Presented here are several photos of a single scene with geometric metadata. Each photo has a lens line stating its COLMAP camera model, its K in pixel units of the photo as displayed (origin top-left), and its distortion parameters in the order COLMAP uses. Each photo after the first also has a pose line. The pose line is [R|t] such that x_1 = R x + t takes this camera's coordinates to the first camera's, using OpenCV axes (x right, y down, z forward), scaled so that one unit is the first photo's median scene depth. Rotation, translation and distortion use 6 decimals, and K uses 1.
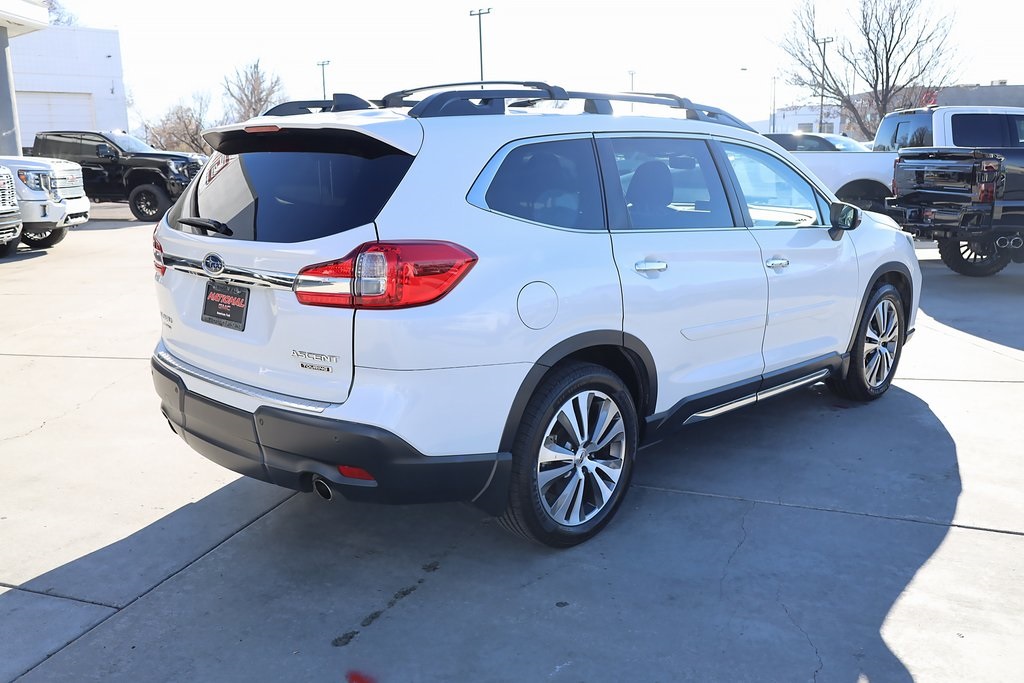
lens RADIAL K [[925.0, 0, 512.0], [0, 925.0, 341.5], [0, 0, 1]] dist [-0.012354, -0.000654]
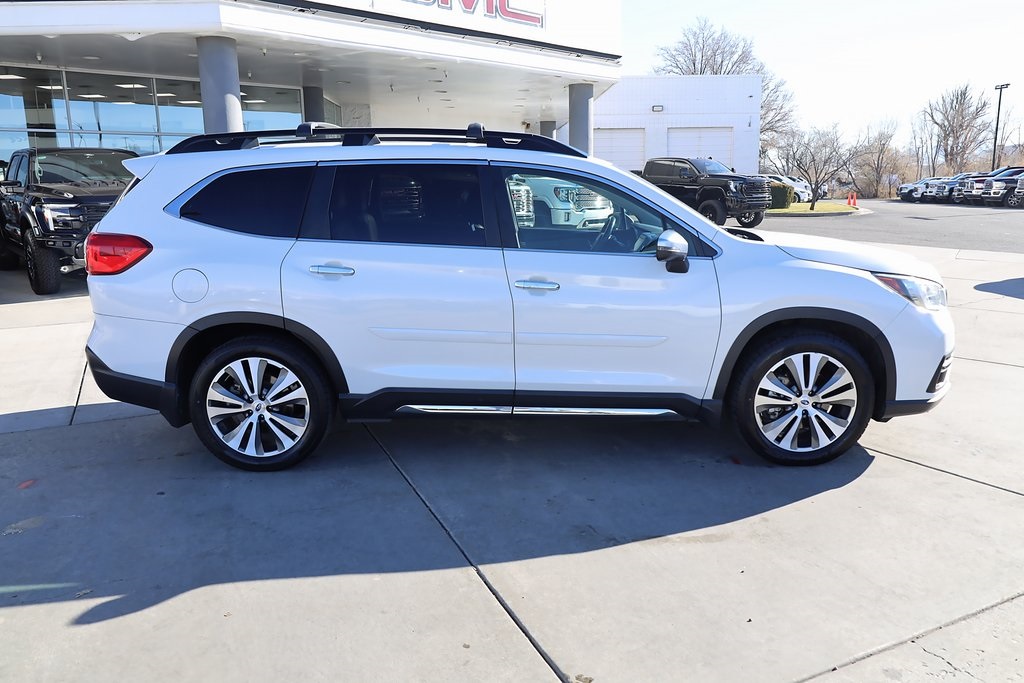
lens RADIAL K [[786.4, 0, 512.0], [0, 786.4, 341.5], [0, 0, 1]] dist [-0.009718, -0.005066]
pose [[0.679345, 0.150832, -0.718150, 1.055686], [-0.144814, 0.986958, 0.070301, -0.094172], [0.719388, 0.056240, 0.692328, 0.448444]]
